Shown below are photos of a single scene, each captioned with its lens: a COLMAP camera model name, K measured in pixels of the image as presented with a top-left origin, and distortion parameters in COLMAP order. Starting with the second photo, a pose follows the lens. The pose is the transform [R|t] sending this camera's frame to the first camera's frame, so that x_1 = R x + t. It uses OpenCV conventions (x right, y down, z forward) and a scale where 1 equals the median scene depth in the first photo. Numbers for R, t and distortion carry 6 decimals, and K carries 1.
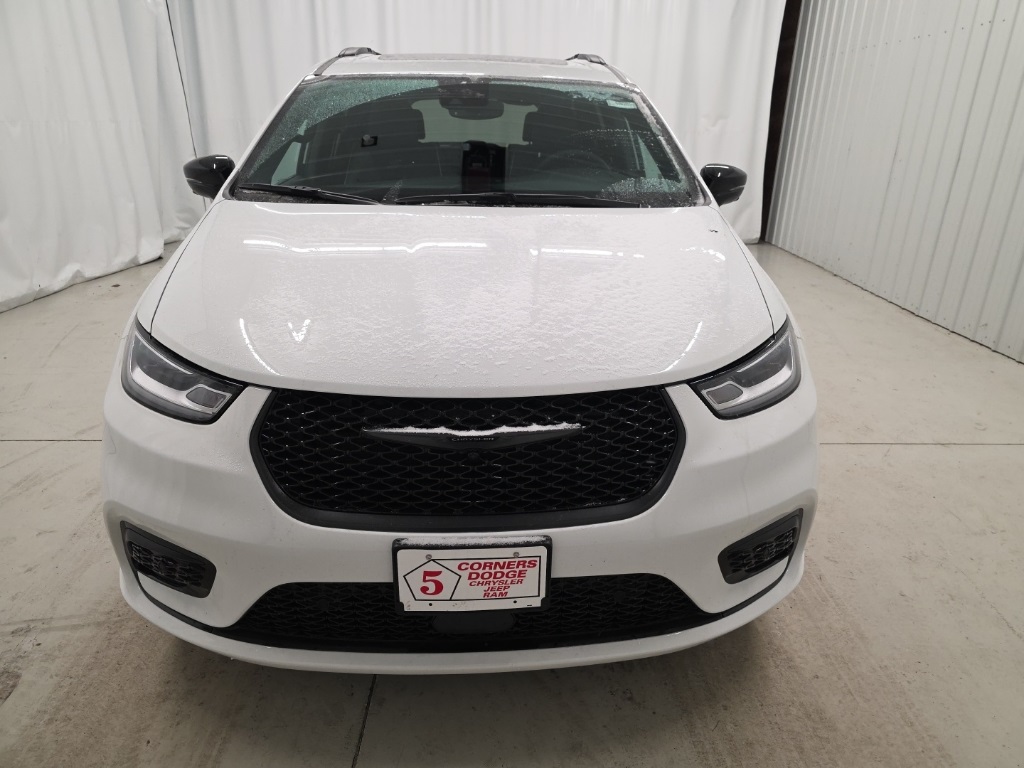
lens RADIAL K [[678.2, 0, 530.8], [0, 678.2, 385.4], [0, 0, 1]] dist [0.049084, -0.038496]
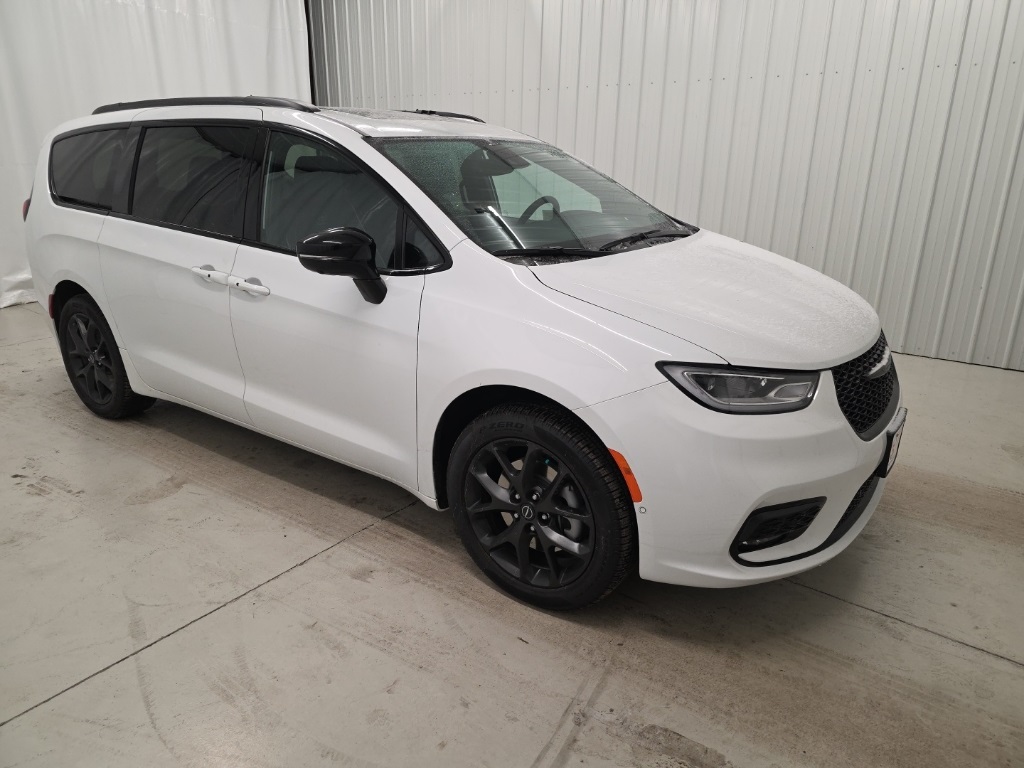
lens RADIAL K [[678.2, 0, 508.8], [0, 678.2, 387.7], [0, 0, 1]] dist [0.049084, -0.038496]
pose [[0.643796, -0.283321, 0.710813, -1.363647], [0.284915, 0.950890, 0.120960, -0.238322], [-0.710176, 0.124647, 0.692902, 0.336993]]
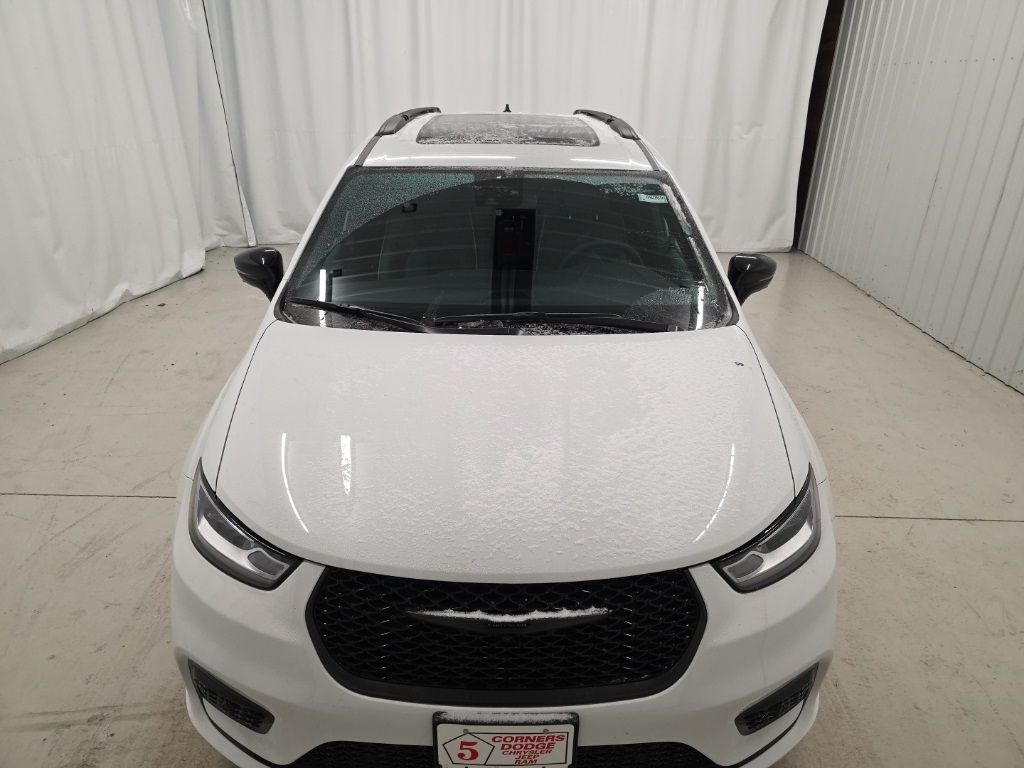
lens RADIAL K [[678.2, 0, 519.8], [0, 678.2, 376.6], [0, 0, 1]] dist [0.049084, -0.038496]
pose [[0.998515, 0.017520, -0.051584, -0.011225], [-0.015362, 0.999002, 0.041937, -0.251196], [0.052267, -0.041083, 0.997788, -0.048737]]
